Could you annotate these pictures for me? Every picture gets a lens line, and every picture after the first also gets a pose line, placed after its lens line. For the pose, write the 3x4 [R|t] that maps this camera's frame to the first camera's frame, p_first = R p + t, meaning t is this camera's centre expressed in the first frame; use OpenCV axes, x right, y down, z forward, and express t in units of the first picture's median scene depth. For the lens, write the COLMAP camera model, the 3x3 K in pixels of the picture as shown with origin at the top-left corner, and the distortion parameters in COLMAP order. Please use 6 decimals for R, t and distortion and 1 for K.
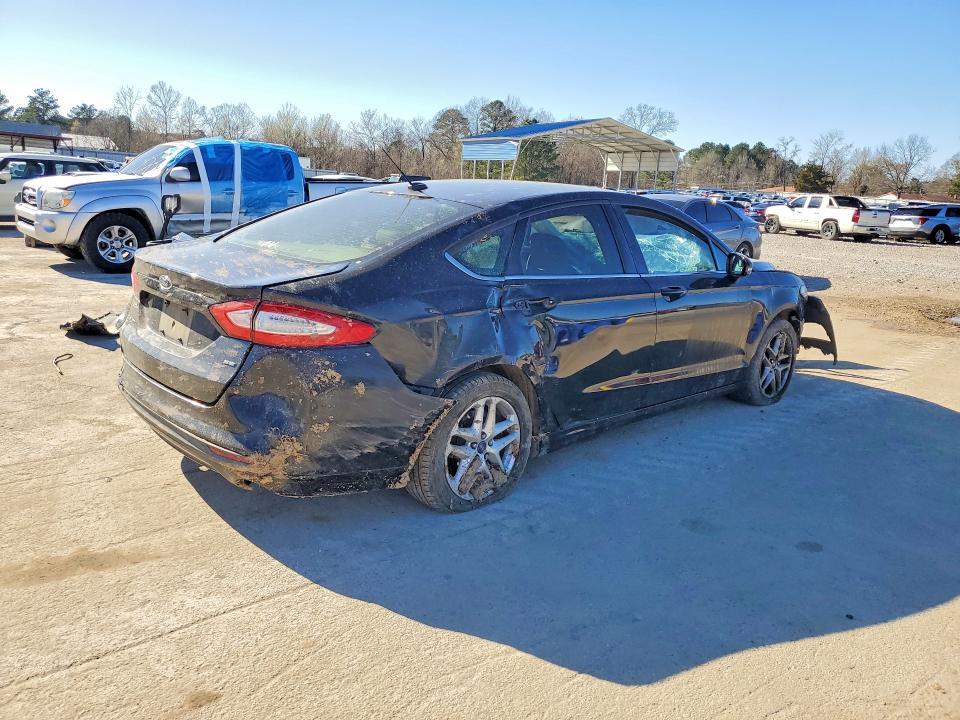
lens RADIAL K [[773.5, 0, 475.6], [0, 773.5, 361.2], [0, 0, 1]] dist [-0.001528, 0.002249]
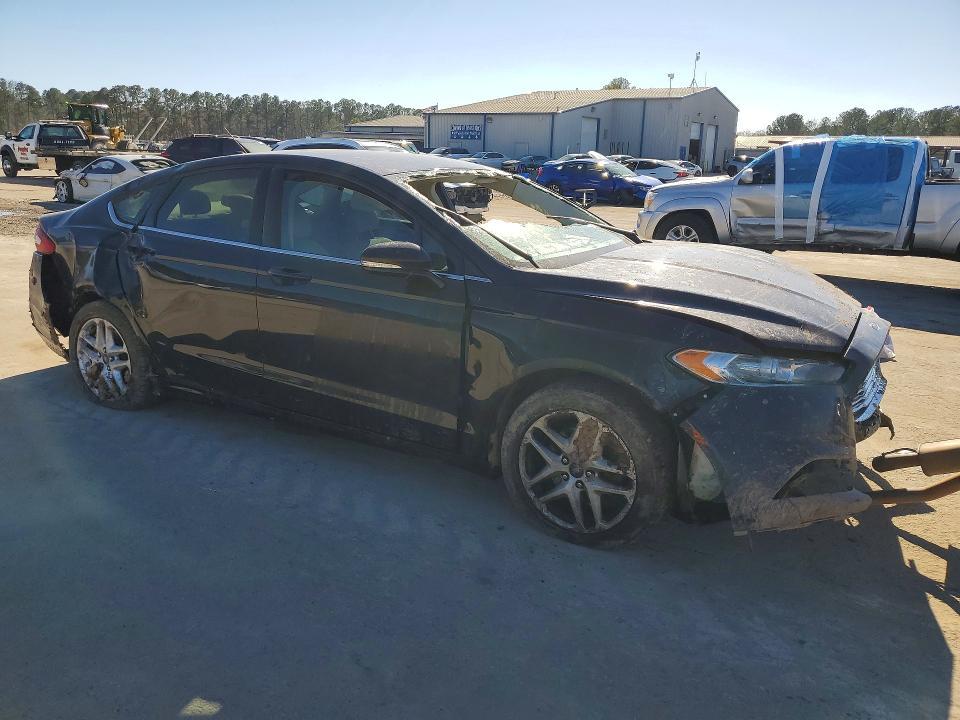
lens RADIAL K [[773.5, 0, 475.6], [0, 773.5, 361.2], [0, 0, 1]] dist [-0.001528, 0.002249]
pose [[0.233601, 0.197356, -0.952093, 0.507081], [-0.228640, 0.962878, 0.143494, -0.077743], [0.945068, 0.184167, 0.270052, 0.449514]]
